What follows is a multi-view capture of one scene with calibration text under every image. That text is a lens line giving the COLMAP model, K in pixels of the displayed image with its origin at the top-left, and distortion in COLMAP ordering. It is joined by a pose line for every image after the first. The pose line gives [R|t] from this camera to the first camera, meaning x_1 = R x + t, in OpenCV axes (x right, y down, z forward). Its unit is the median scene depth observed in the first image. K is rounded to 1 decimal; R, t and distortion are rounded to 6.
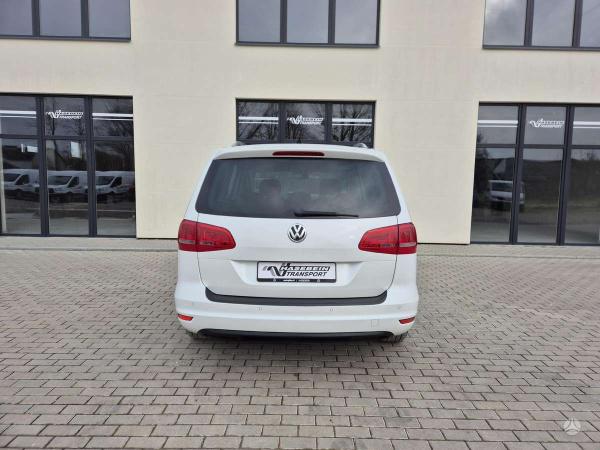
lens RADIAL K [[457.8, 0, 301.6], [0, 457.8, 221.4], [0, 0, 1]] dist [0.088082, -0.092556]
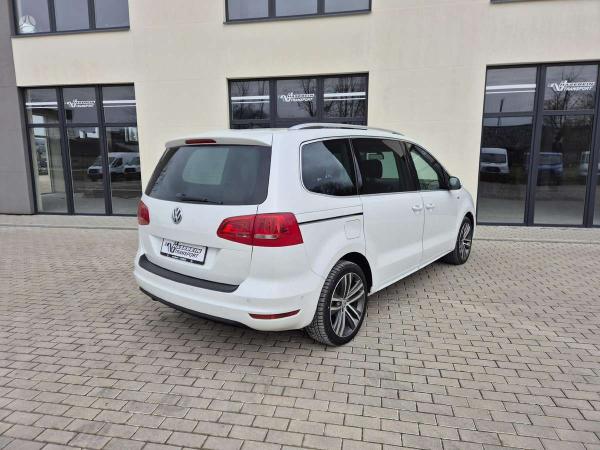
lens RADIAL K [[457.8, 0, 301.6], [0, 457.8, 221.4], [0, 0, 1]] dist [0.088082, -0.092556]
pose [[0.975225, 0.005877, -0.221137, 0.238960], [0.005282, 0.998743, 0.049836, -0.005940], [0.221152, -0.049769, 0.973969, 0.041192]]
